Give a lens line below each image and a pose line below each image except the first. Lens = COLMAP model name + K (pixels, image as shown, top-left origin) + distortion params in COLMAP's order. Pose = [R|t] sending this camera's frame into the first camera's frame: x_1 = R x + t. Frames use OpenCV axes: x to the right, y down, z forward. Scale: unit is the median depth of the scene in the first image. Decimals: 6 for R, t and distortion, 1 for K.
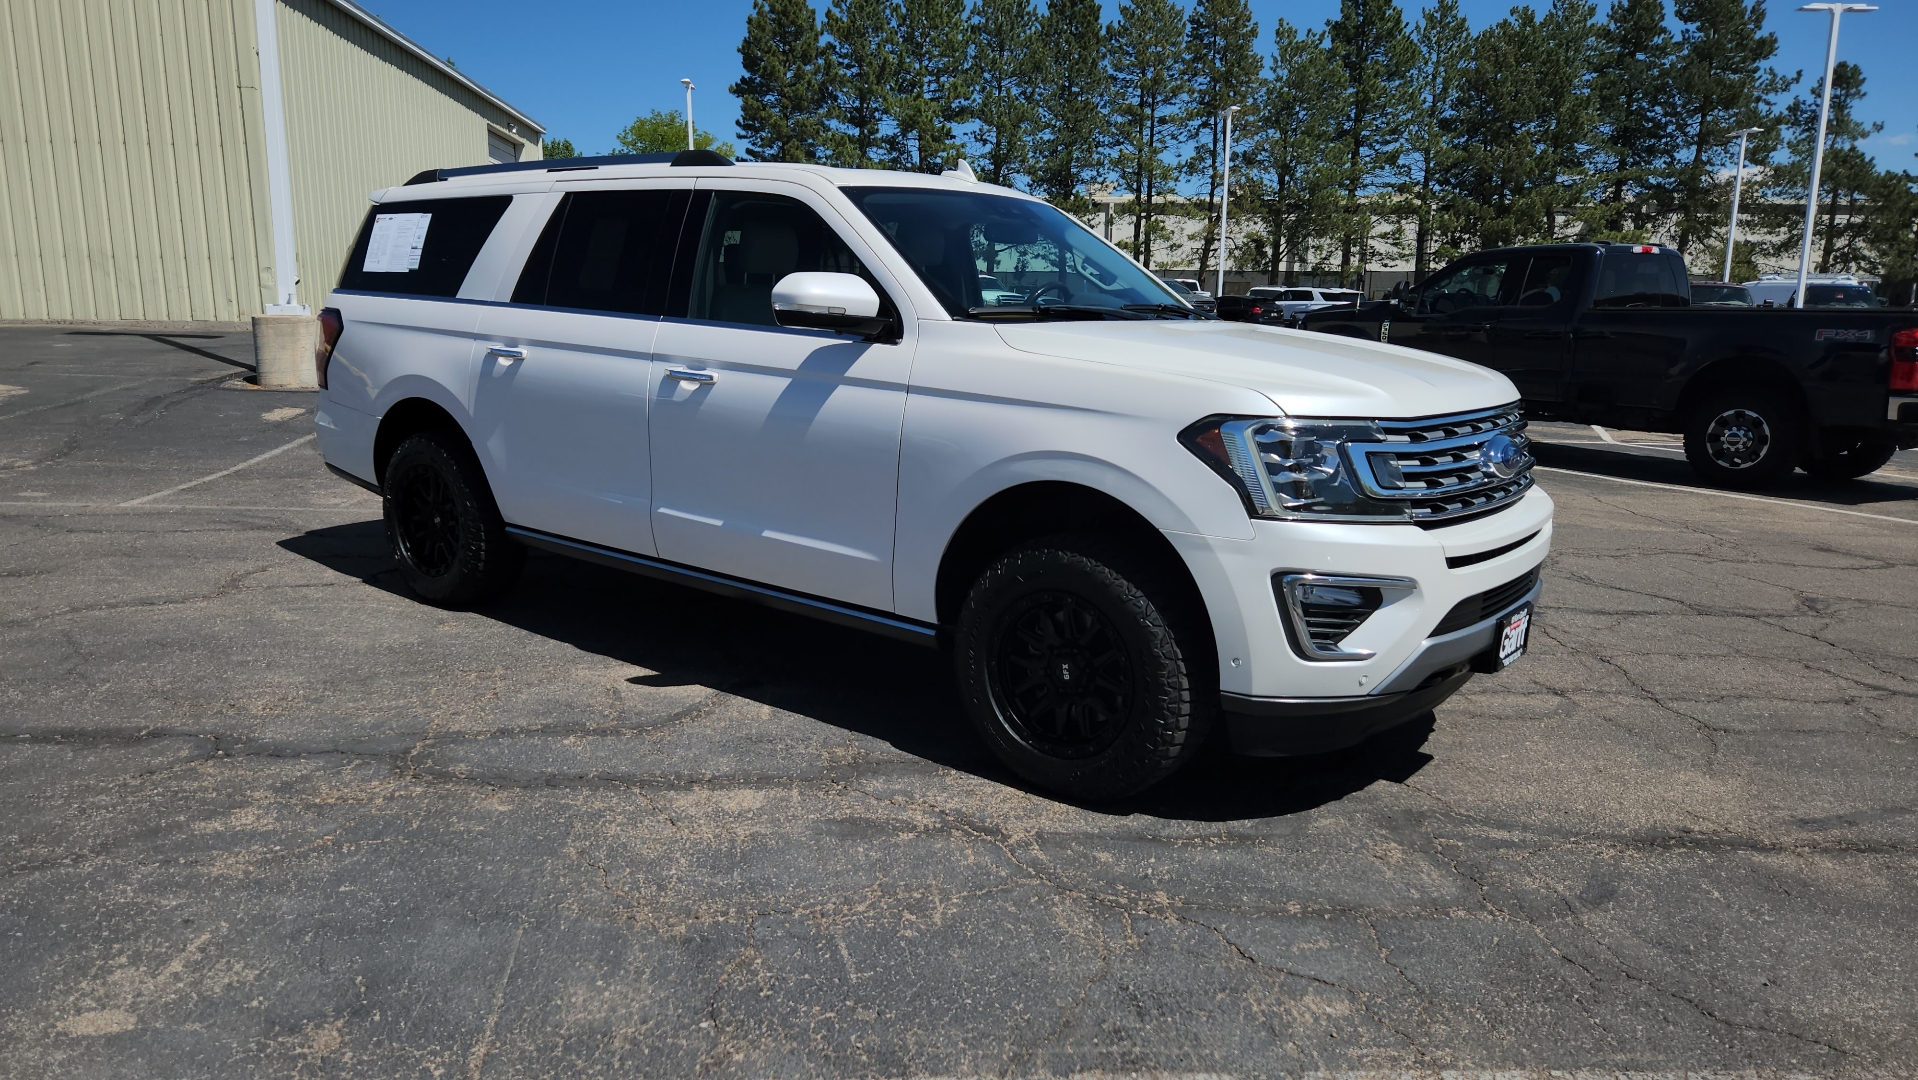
lens RADIAL K [[1273.9, 0, 936.2], [0, 1273.9, 566.1], [0, 0, 1]] dist [0.071208, -0.057211]
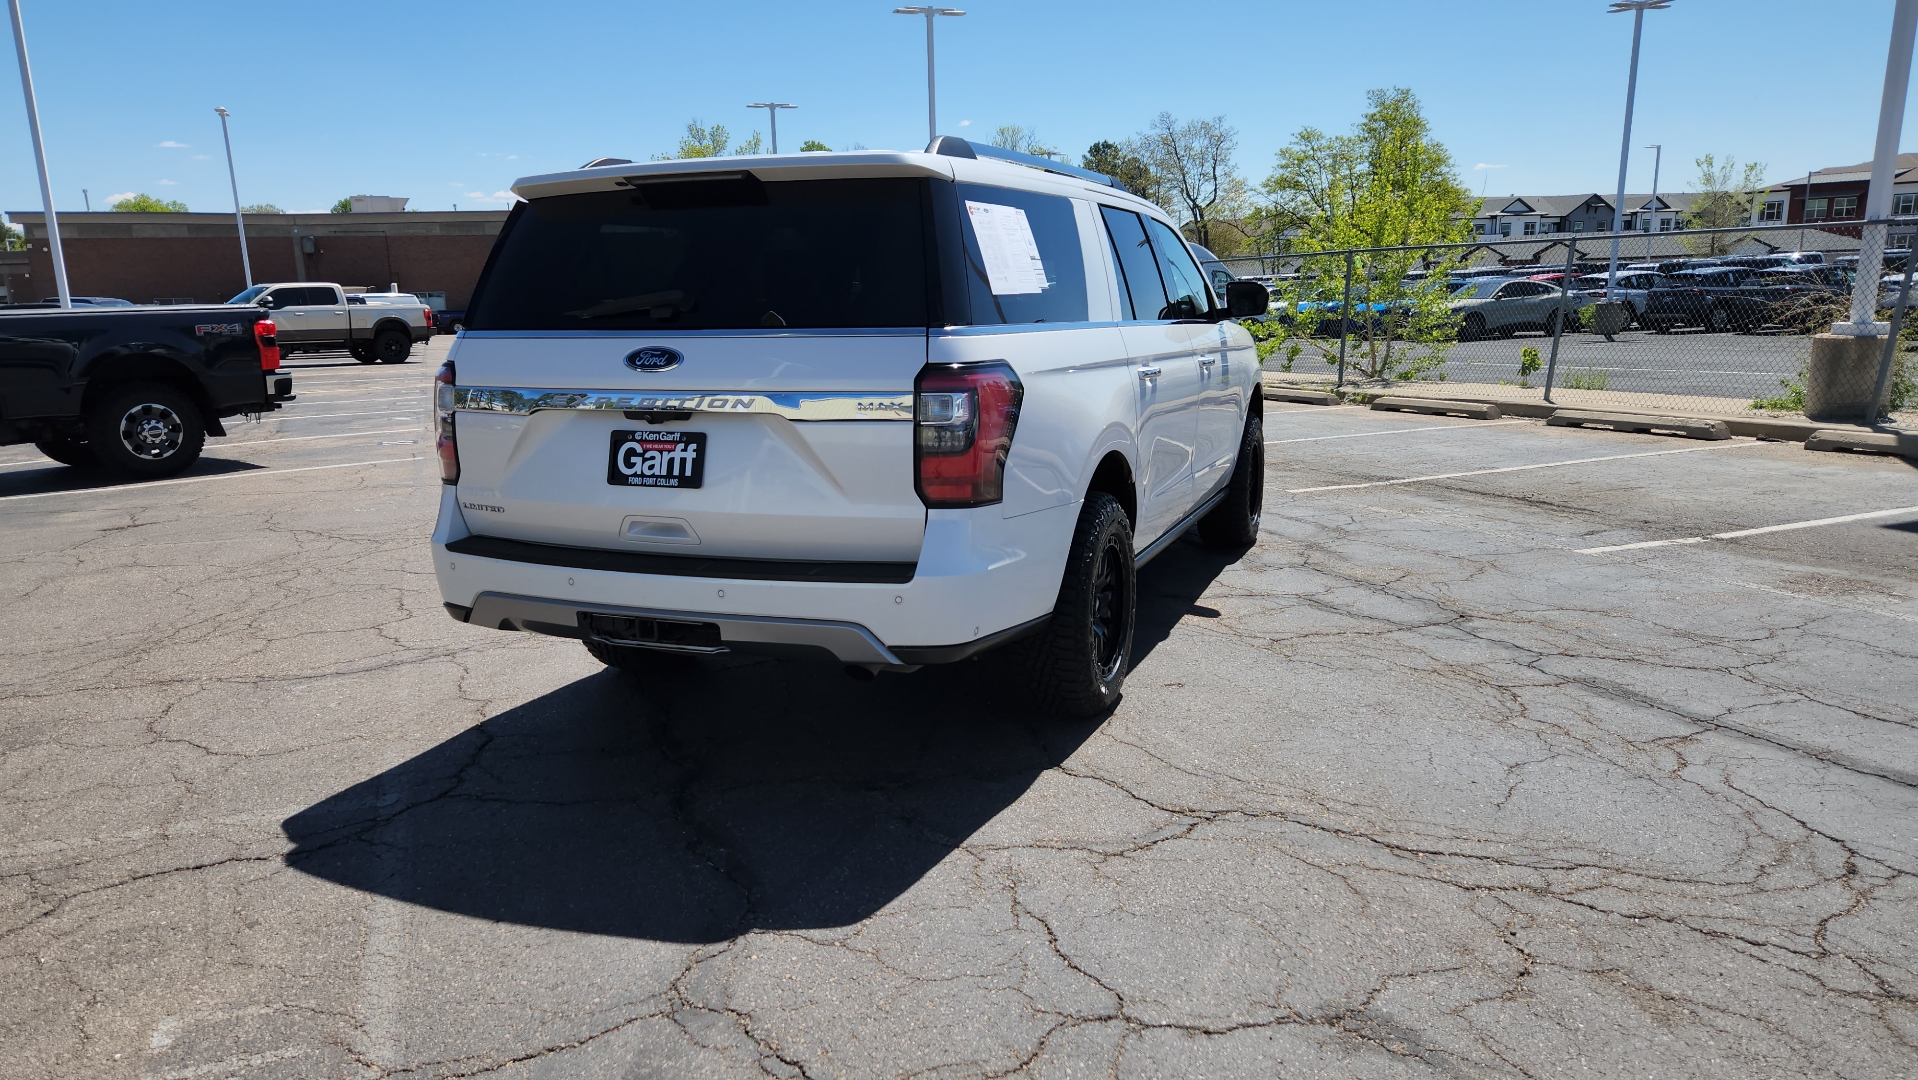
lens RADIAL K [[1282.9, 0, 924.1], [0, 1282.9, 549.1], [0, 0, 1]] dist [0.069690, -0.056007]
pose [[-0.274126, -0.204714, 0.939653, -1.327103], [0.215012, 0.939301, 0.267363, -0.365883], [-0.937350, 0.275328, -0.213471, 1.532266]]
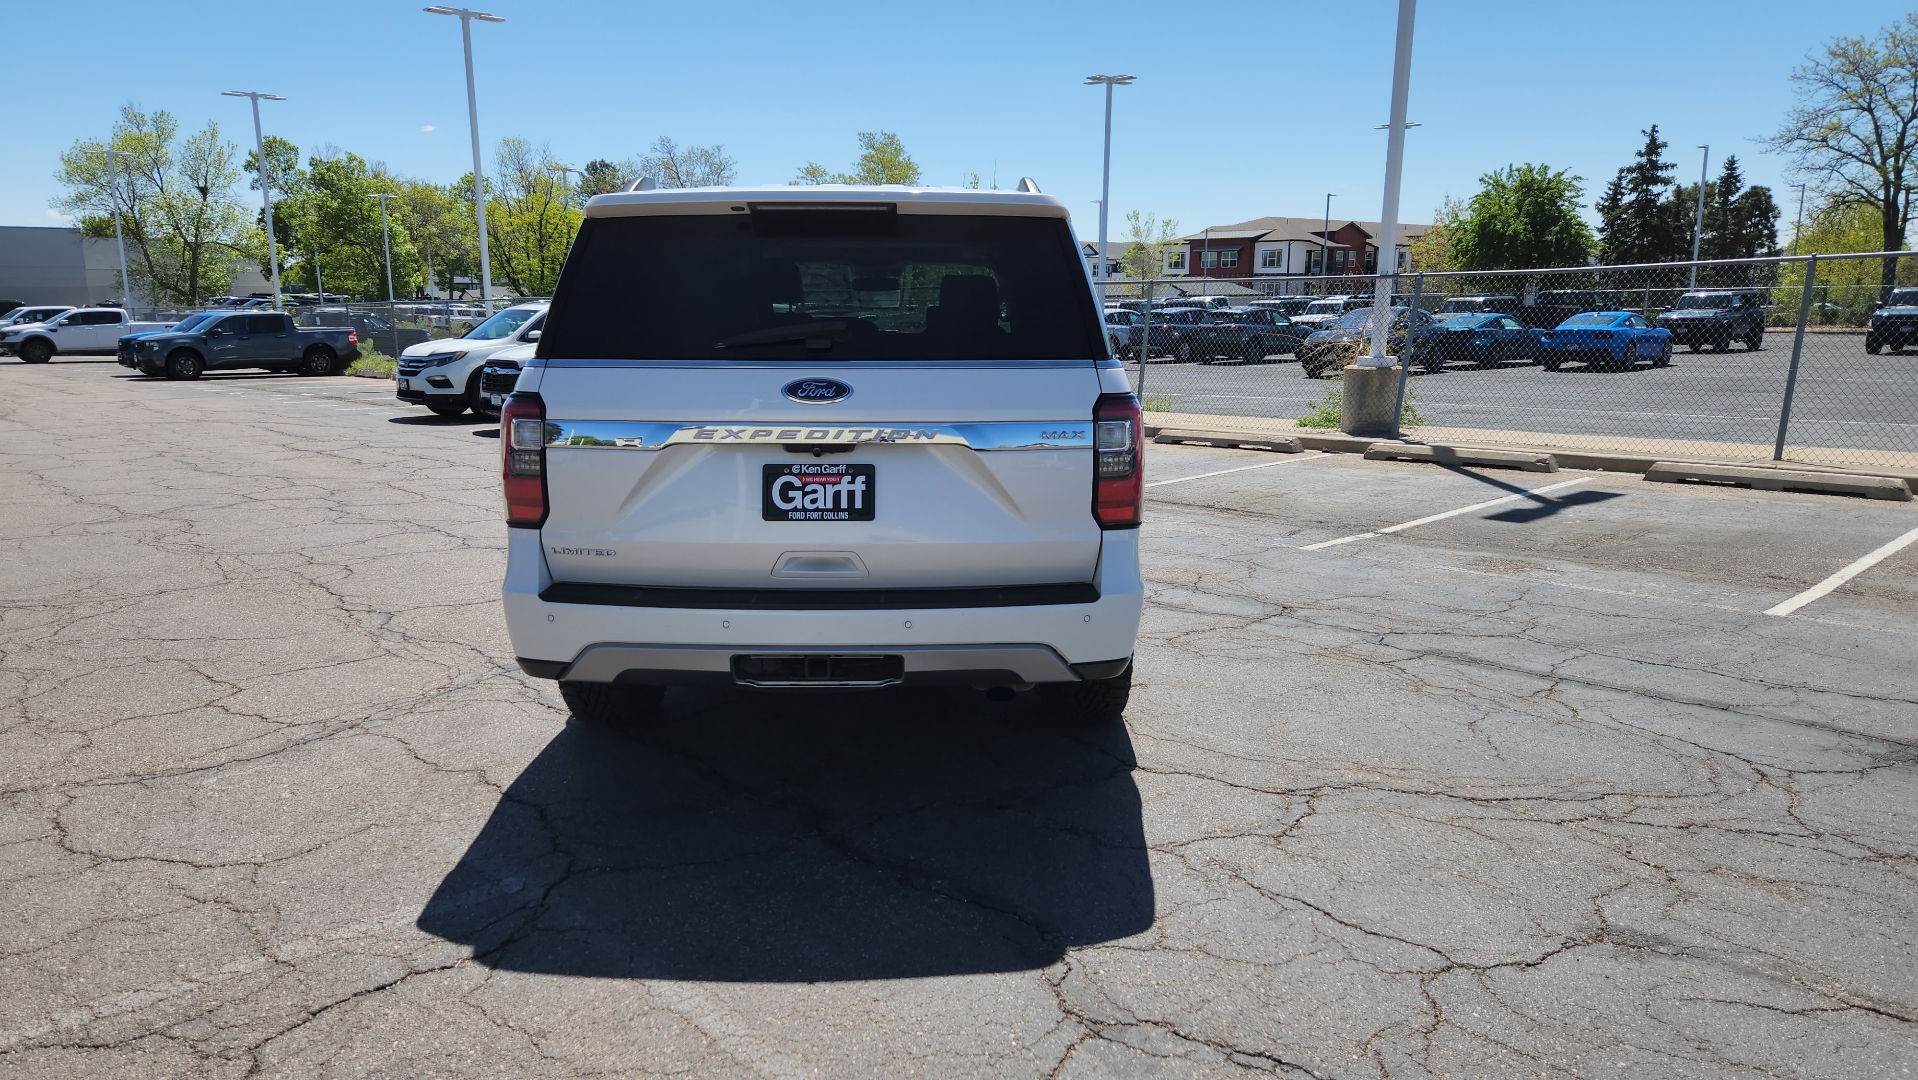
lens RADIAL K [[1283.2, 0, 920.7], [0, 1283.2, 538.6], [0, 0, 1]] dist [0.074623, -0.061878]
pose [[-0.613212, -0.161180, 0.773299, -1.168973], [0.150312, 0.937264, 0.314551, -0.447240], [-0.775485, 0.309123, -0.550515, 1.880008]]
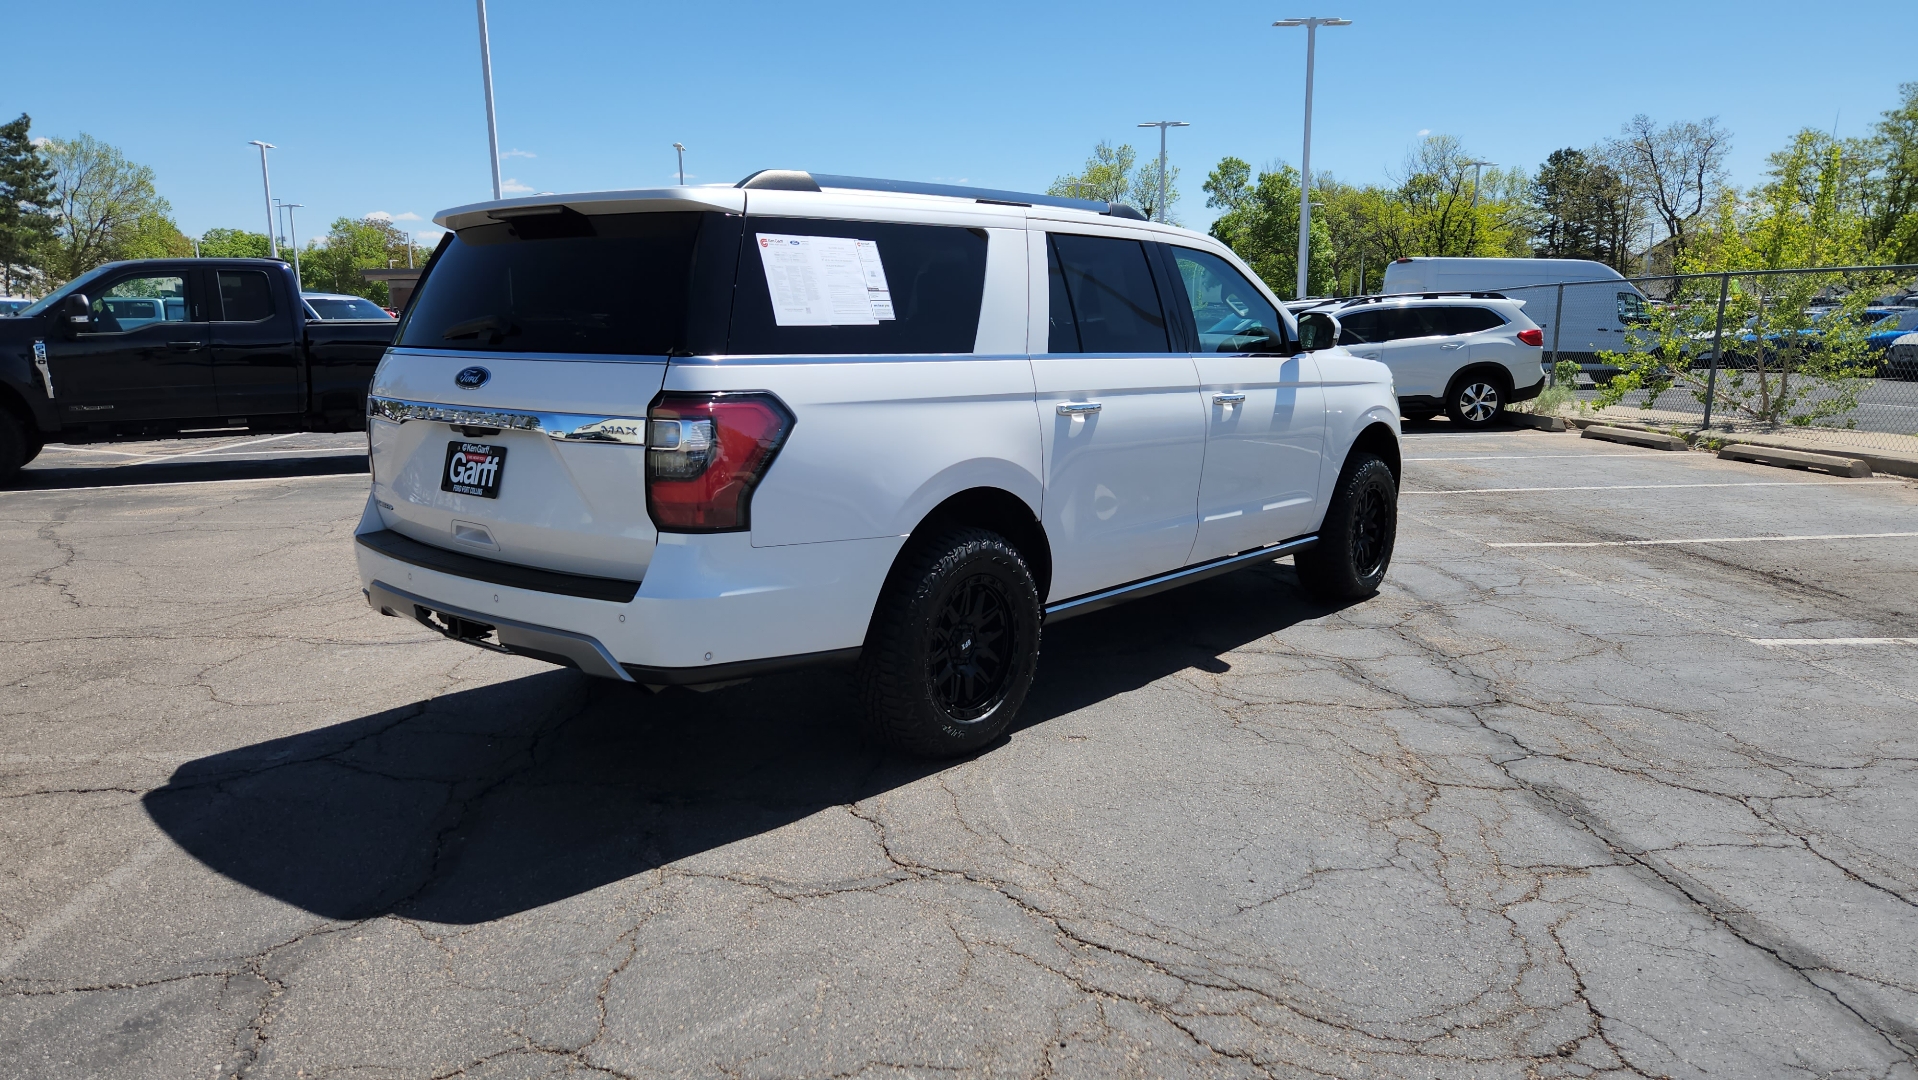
lens RADIAL K [[1281.6, 0, 934.7], [0, 1281.6, 533.3], [0, 0, 1]] dist [0.072342, -0.057264]
pose [[0.038044, -0.190718, 0.980907, -1.366294], [0.213024, 0.960602, 0.178508, -0.290802], [-0.976306, 0.202166, 0.077173, 1.153625]]
